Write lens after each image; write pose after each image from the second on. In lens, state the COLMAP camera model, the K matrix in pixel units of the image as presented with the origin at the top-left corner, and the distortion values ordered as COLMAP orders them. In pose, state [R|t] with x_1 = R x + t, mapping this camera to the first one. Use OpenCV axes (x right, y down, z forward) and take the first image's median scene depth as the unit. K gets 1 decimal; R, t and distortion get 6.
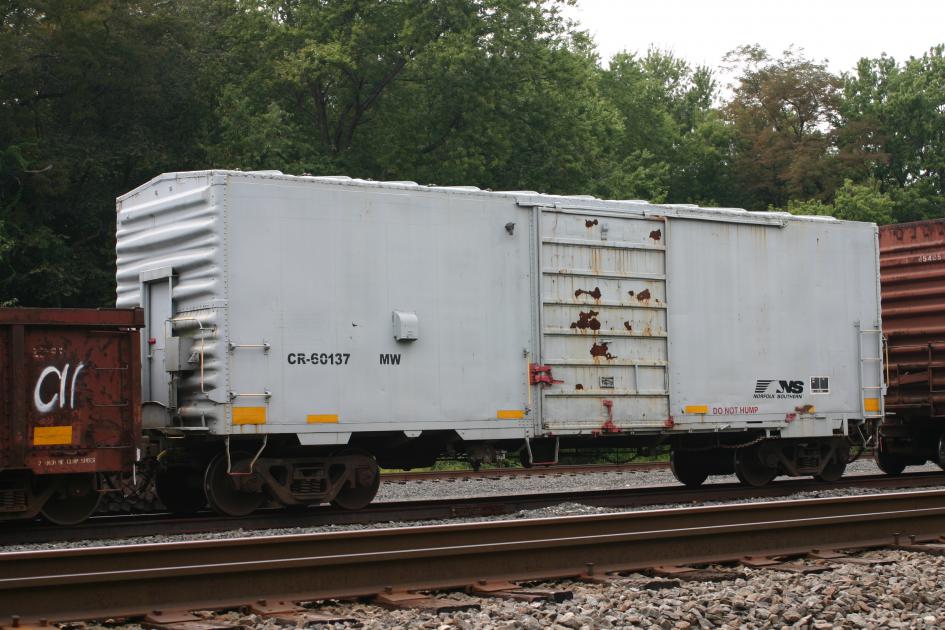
lens RADIAL K [[1693.3, 0, 472.5], [0, 1693.3, 315.0], [0, 0, 1]] dist [-0.082414, -0.067537]
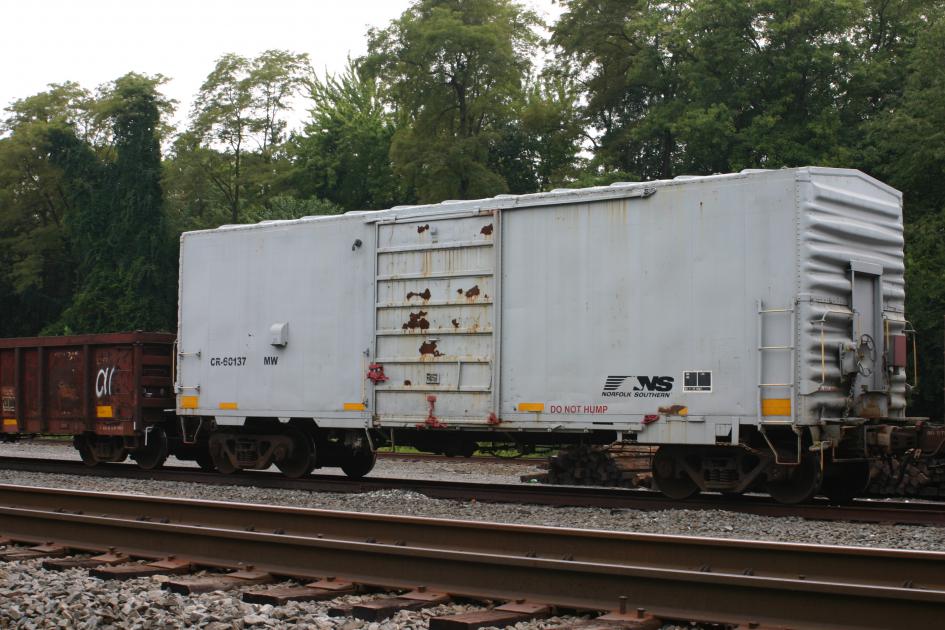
lens RADIAL K [[1514.2, 0, 472.5], [0, 1514.2, 315.0], [0, 0, 1]] dist [-0.169320, 0.038481]
pose [[0.228249, -0.039390, -0.972806, 0.995665], [0.043240, 0.998605, -0.030289, 0.029785], [0.972642, -0.035150, 0.229634, 0.808340]]
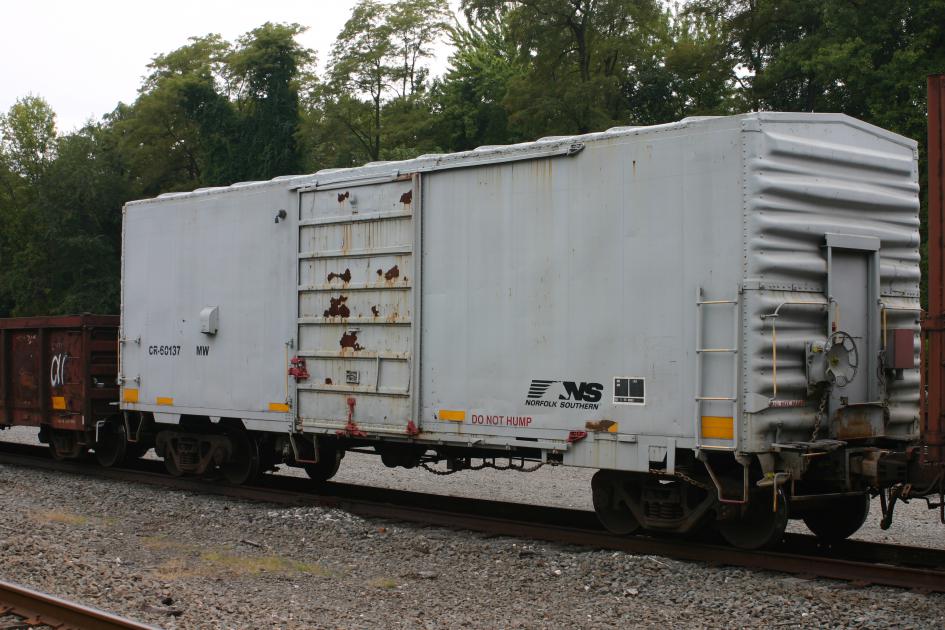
lens RADIAL K [[1514.2, 0, 472.5], [0, 1514.2, 315.0], [0, 0, 1]] dist [-0.169320, 0.038481]
pose [[0.087997, -0.005439, -0.996106, 0.859477], [0.050218, 0.998738, -0.001017, 0.011617], [0.994854, -0.049933, 0.088159, 0.992022]]
